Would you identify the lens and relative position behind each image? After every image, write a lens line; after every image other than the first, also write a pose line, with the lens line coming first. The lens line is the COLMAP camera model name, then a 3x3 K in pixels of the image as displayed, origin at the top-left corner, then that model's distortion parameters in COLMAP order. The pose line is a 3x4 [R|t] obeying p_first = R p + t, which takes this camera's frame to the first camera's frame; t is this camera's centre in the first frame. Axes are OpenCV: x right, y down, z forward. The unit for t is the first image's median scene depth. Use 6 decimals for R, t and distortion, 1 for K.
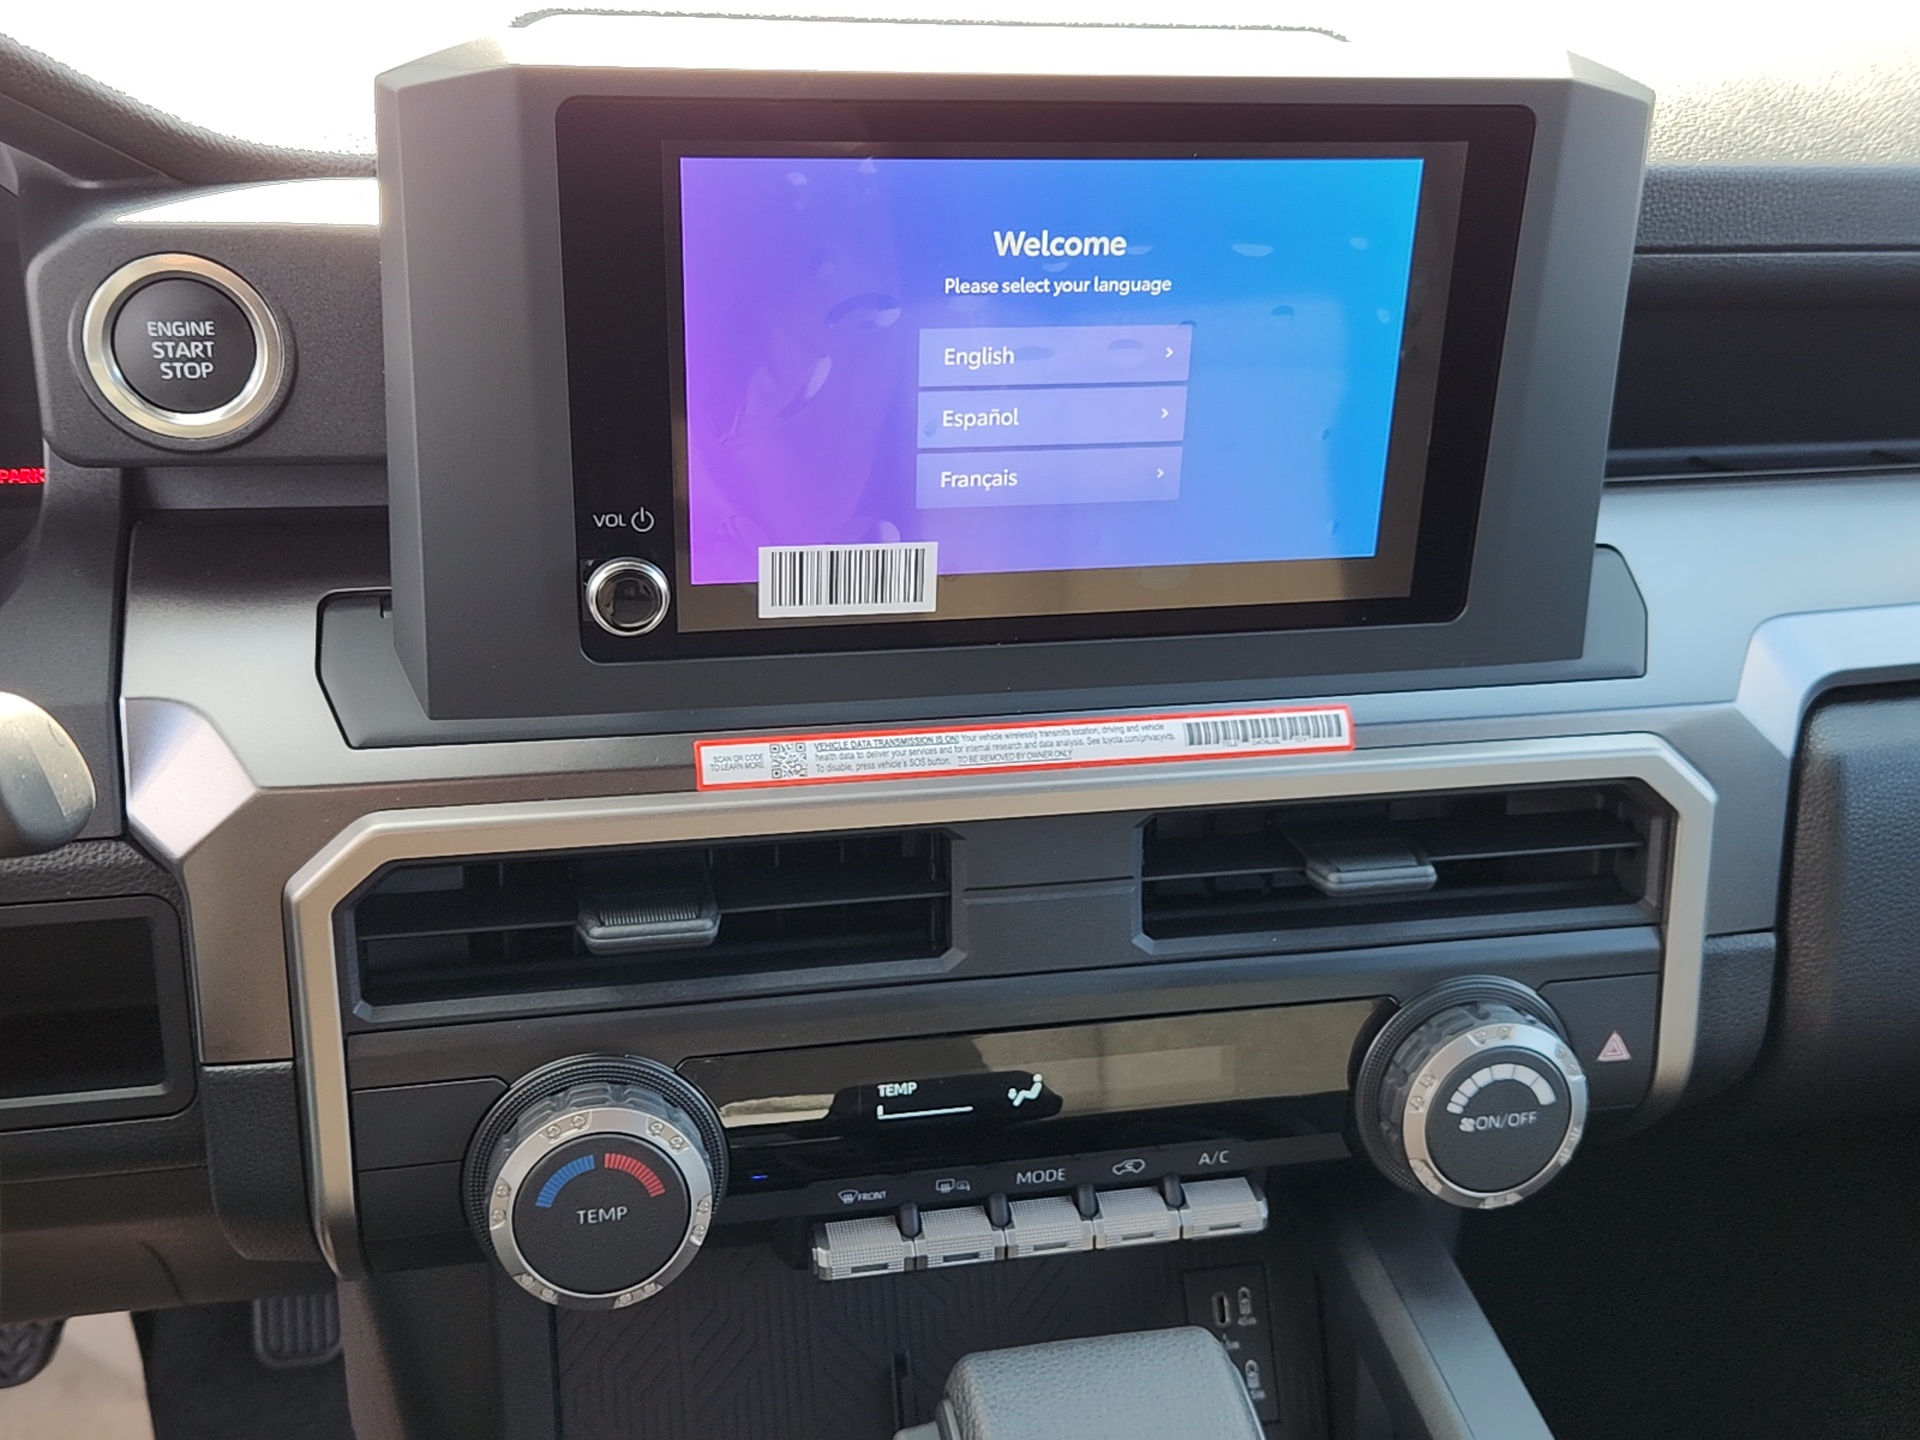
lens RADIAL K [[2162.7, 0, 960.0], [0, 2162.7, 720.0], [0, 0, 1]] dist [0.099692, -0.175562]
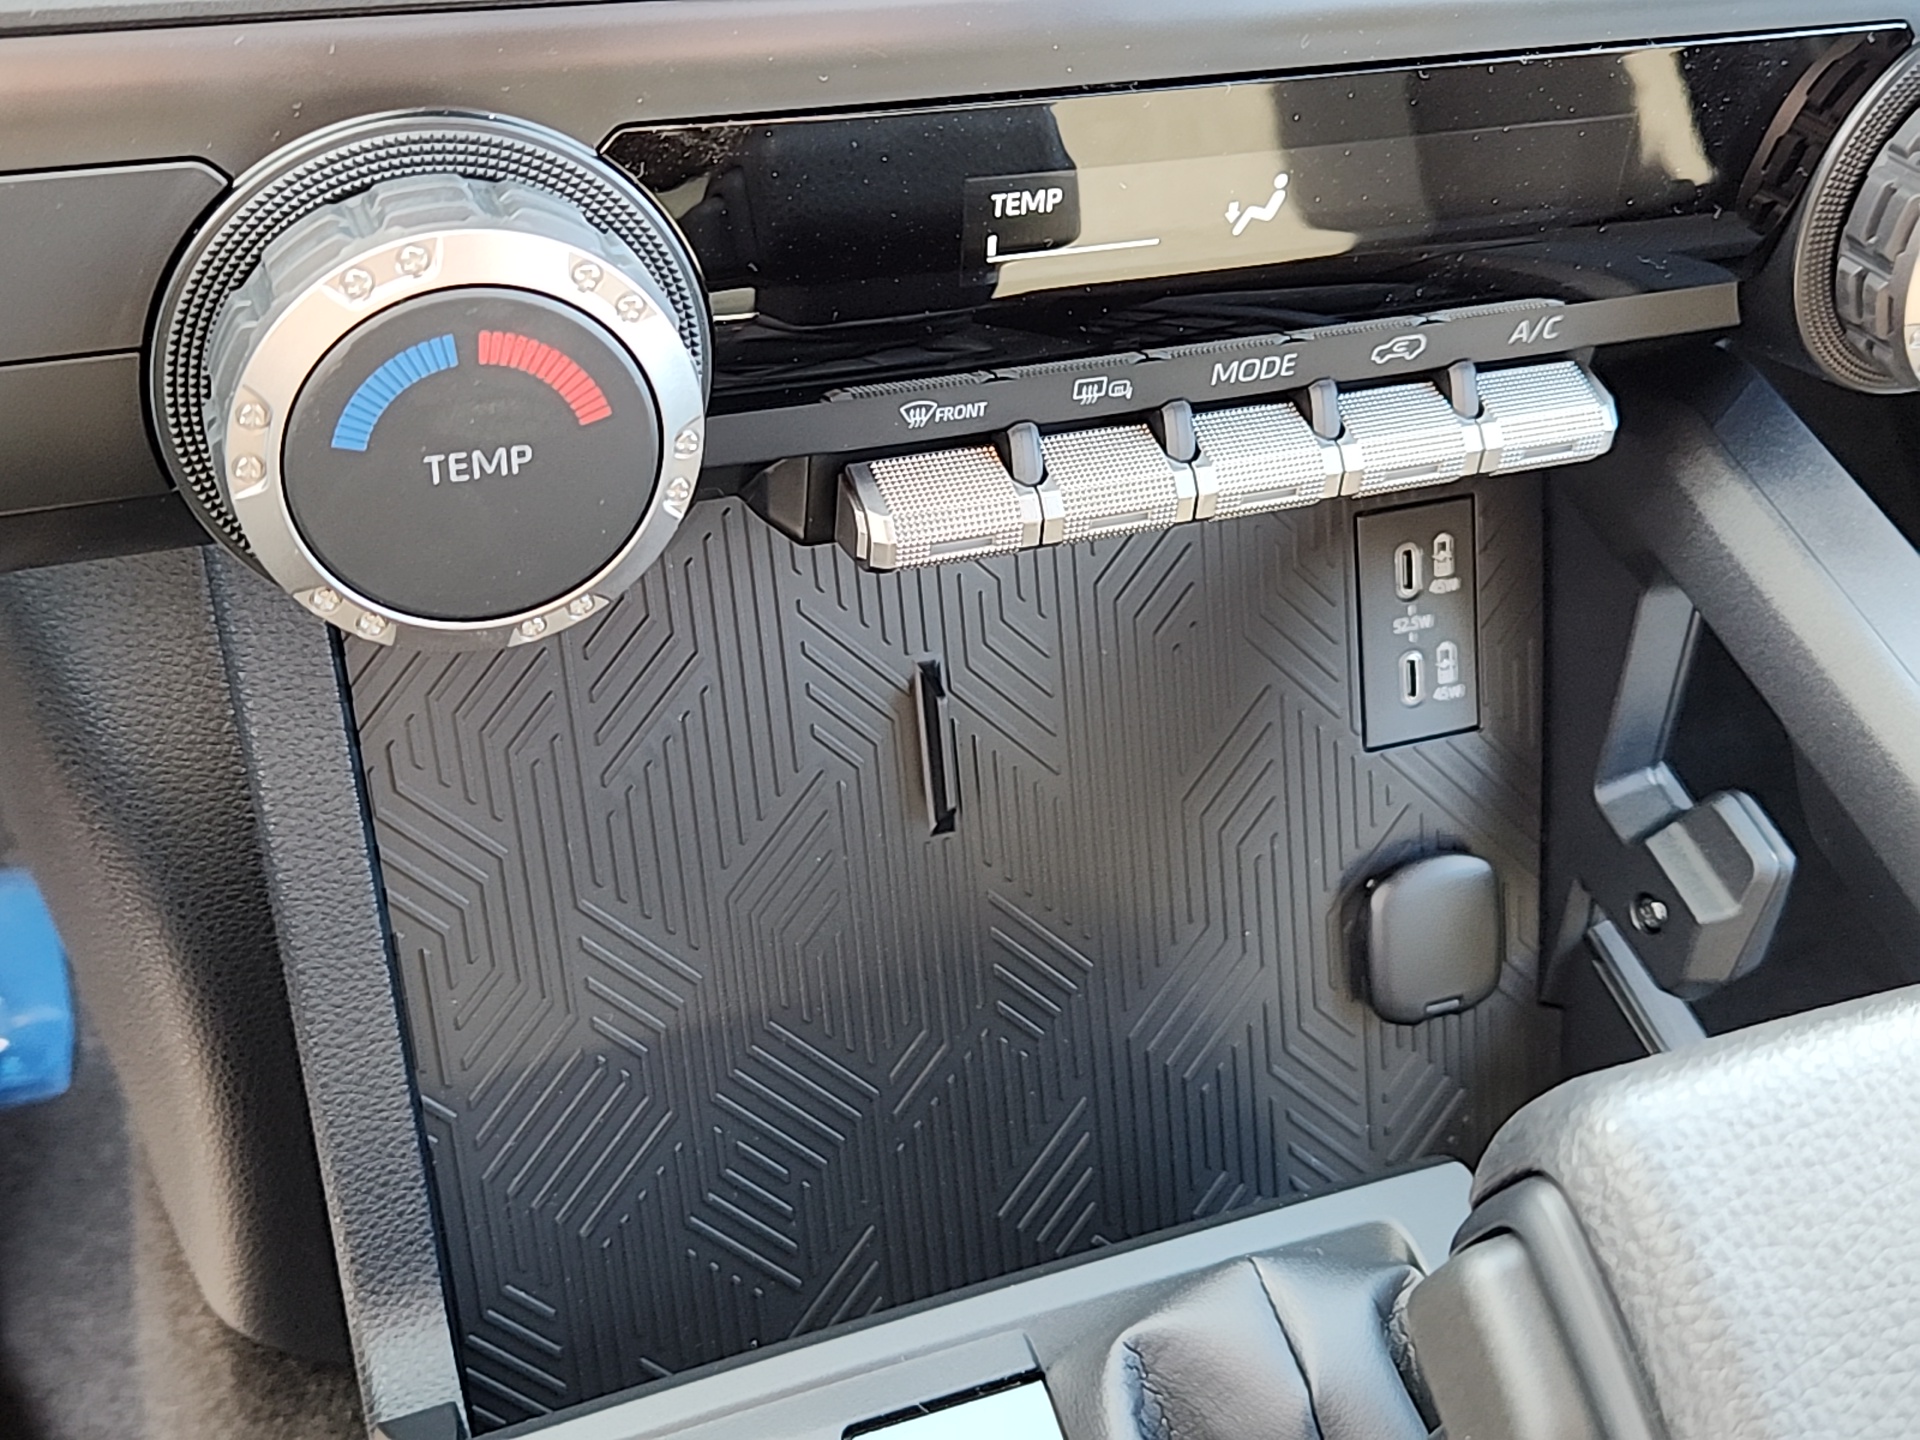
lens RADIAL K [[2162.7, 0, 960.0], [0, 2162.7, 720.0], [0, 0, 1]] dist [0.099692, -0.175562]
pose [[0.986772, -0.039240, 0.157292, -0.132643], [-0.020645, 0.931947, 0.362006, 0.103886], [-0.160793, -0.360465, 0.918809, 0.516076]]
